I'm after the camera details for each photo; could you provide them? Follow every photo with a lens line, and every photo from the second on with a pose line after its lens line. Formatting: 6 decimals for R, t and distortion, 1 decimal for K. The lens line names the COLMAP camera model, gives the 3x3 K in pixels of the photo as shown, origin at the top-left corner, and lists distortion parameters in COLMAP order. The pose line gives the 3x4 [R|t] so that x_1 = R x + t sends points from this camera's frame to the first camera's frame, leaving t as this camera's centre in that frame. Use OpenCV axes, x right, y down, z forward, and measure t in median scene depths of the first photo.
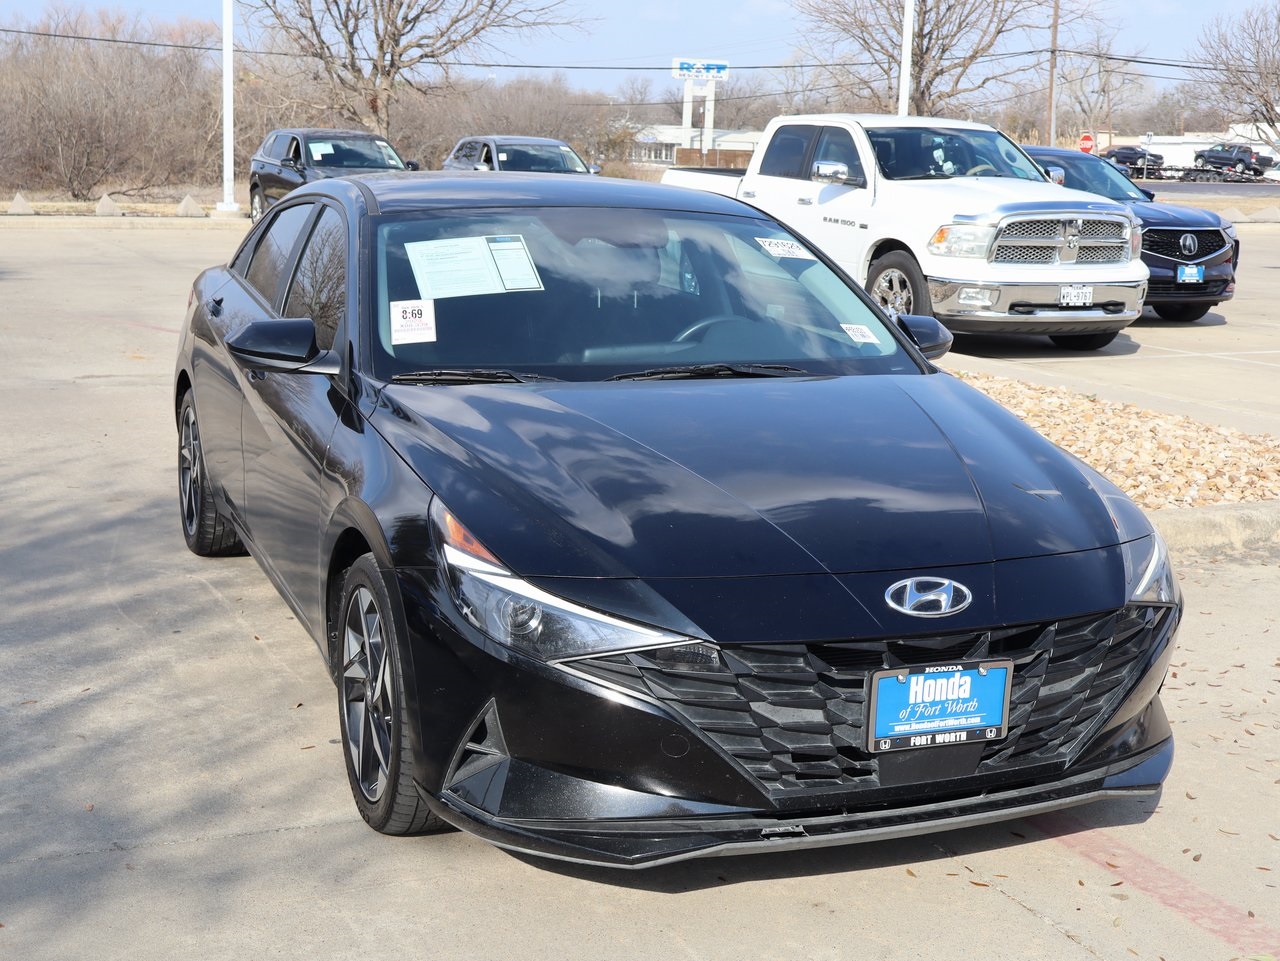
lens RADIAL K [[1710.6, 0, 640.0], [0, 1710.6, 480.5], [0, 0, 1]] dist [0.002557, 0.002486]
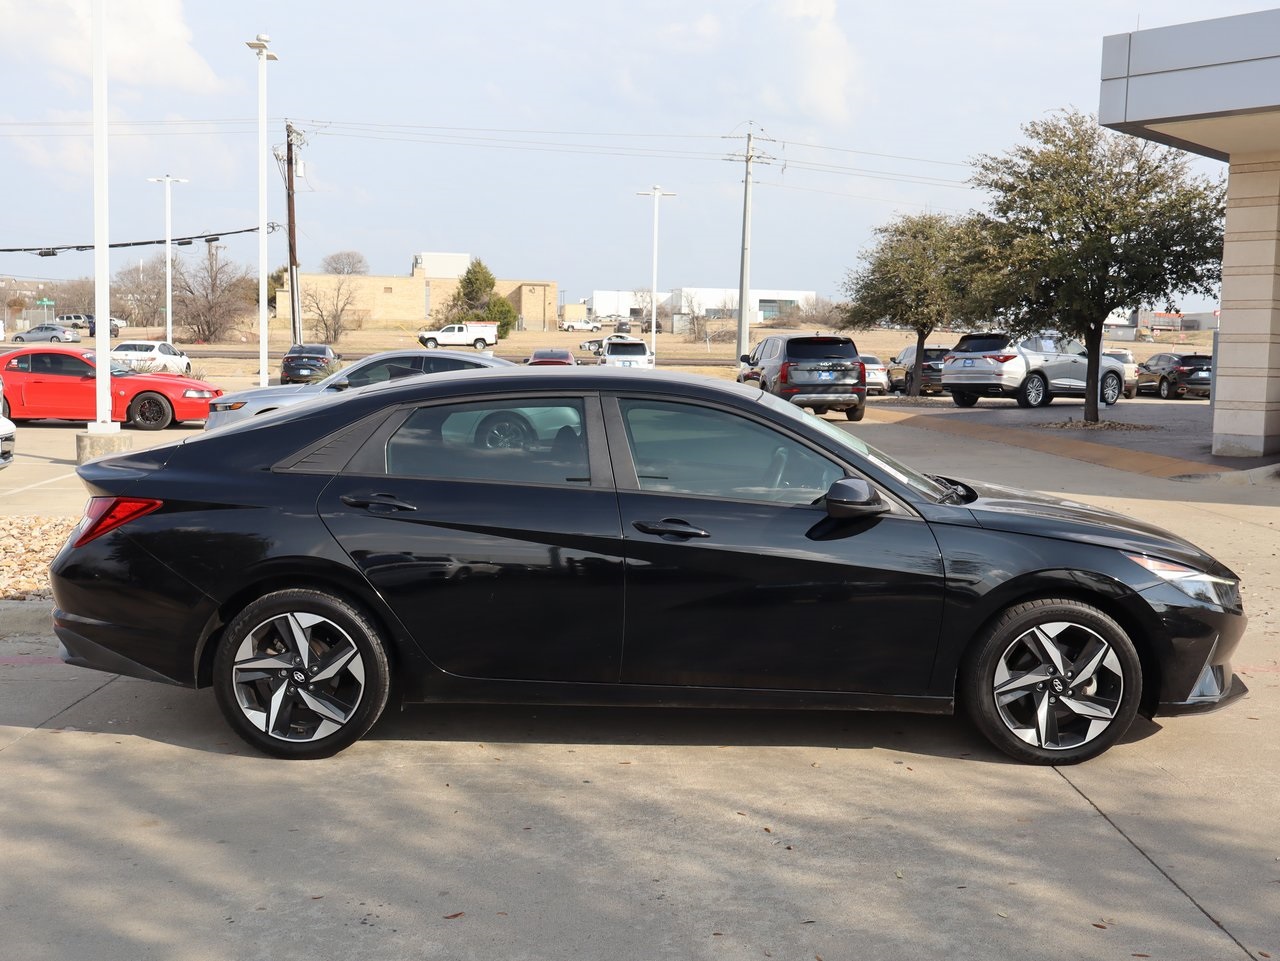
lens RADIAL K [[1317.8, 0, 640.0], [0, 1317.8, 480.5], [0, 0, 1]] dist [-0.006544, 0.001865]
pose [[0.352440, -0.104551, 0.929976, -1.091325], [0.170141, 0.984337, 0.046183, -0.144749], [-0.920238, 0.141950, 0.364708, 0.663761]]
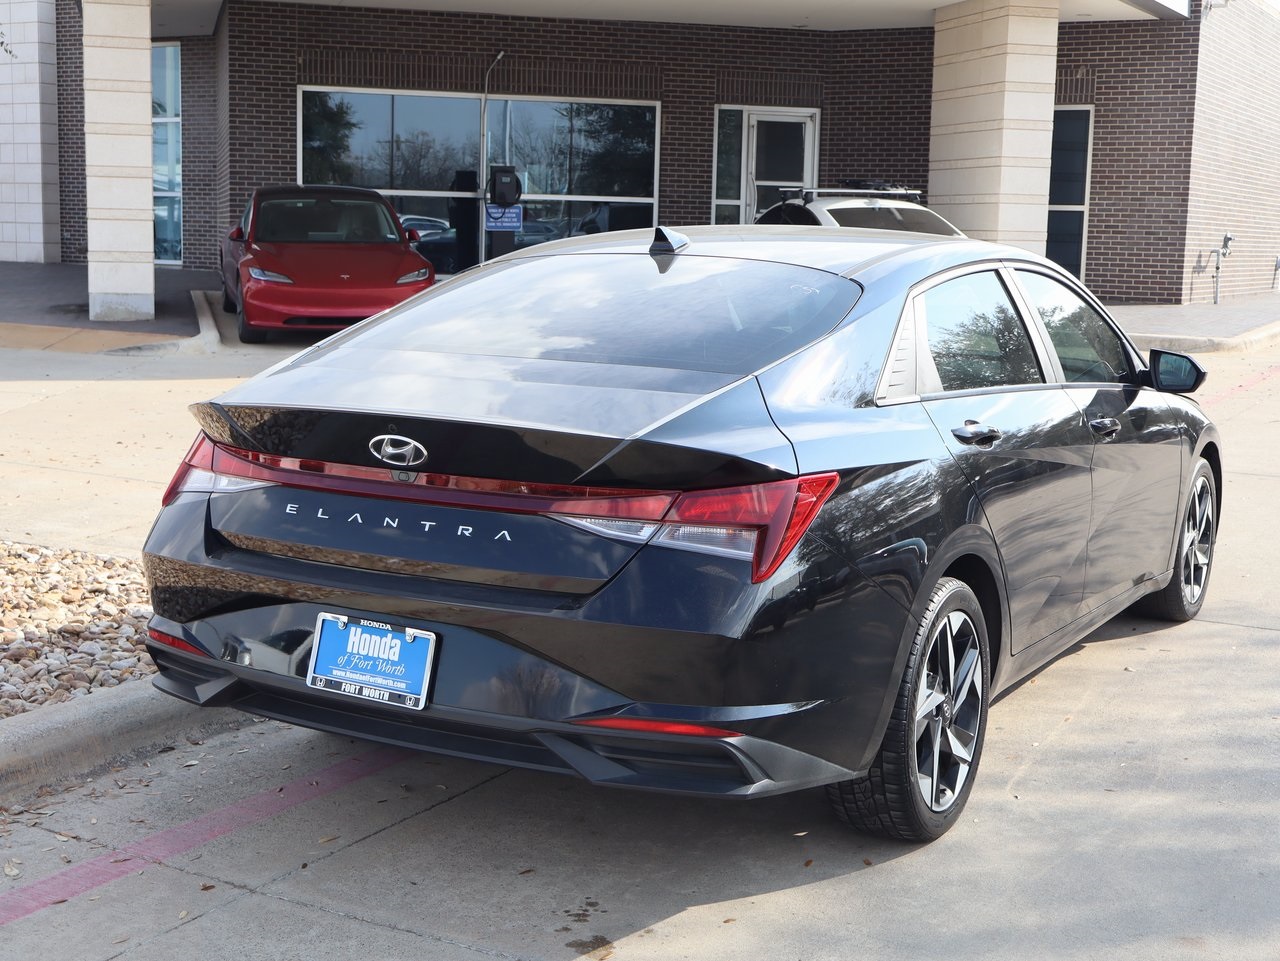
lens RADIAL K [[1715.9, 0, 640.0], [0, 1715.9, 480.5], [0, 0, 1]] dist [0.021820, -0.081530]
pose [[-0.614702, -0.151003, 0.774171, -0.832902], [0.116481, 0.953364, 0.278442, -0.340750], [-0.780112, 0.261335, -0.568445, 1.770067]]
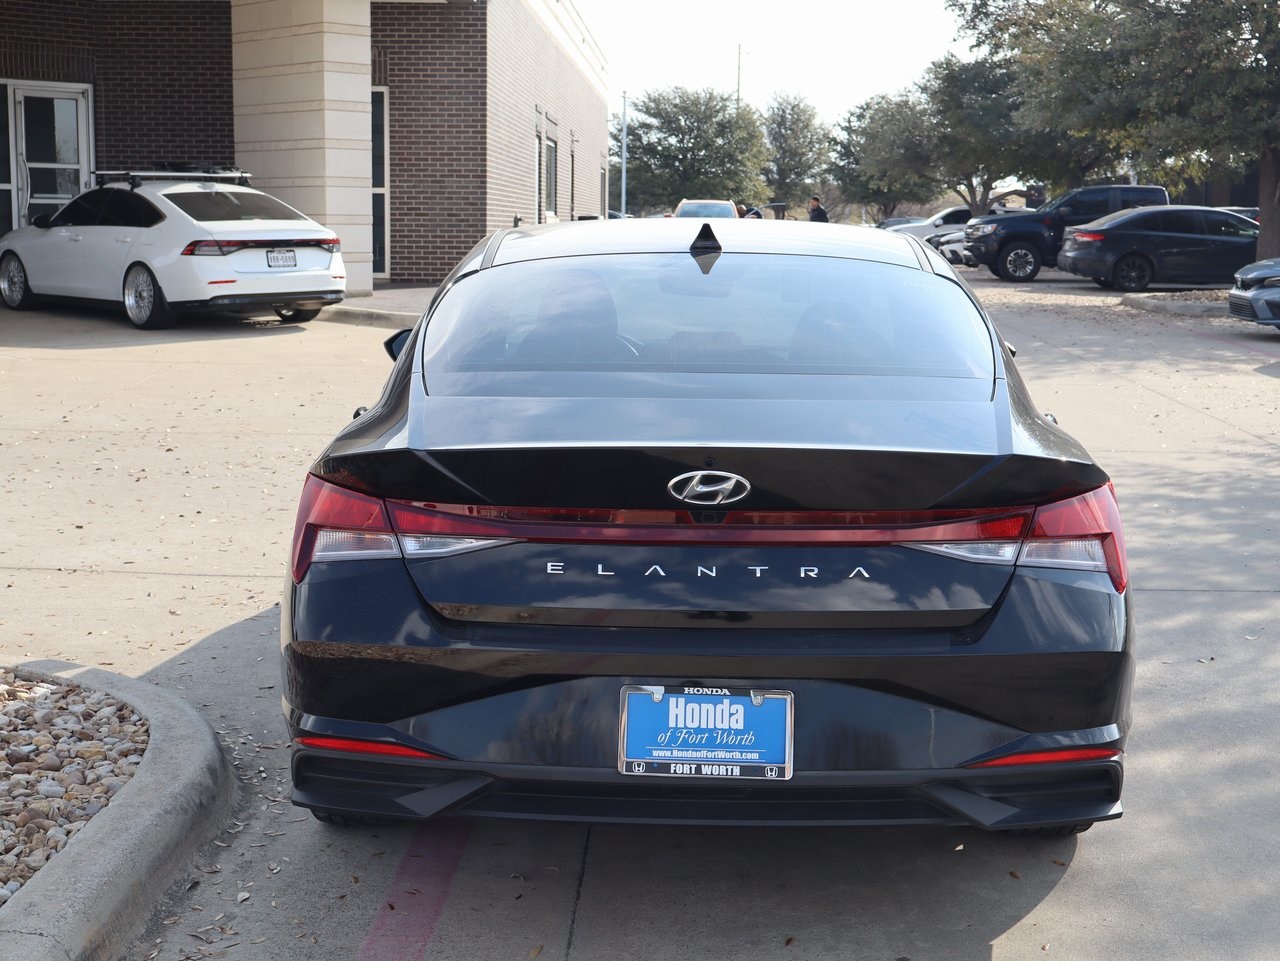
lens RADIAL K [[1754.8, 0, 640.0], [0, 1754.8, 480.5], [0, 0, 1]] dist [-0.014632, 0.032286]
pose [[-0.908428, -0.091338, 0.407942, -0.464683], [0.051475, 0.943973, 0.325983, -0.374504], [-0.414861, 0.317130, -0.852830, 1.981070]]
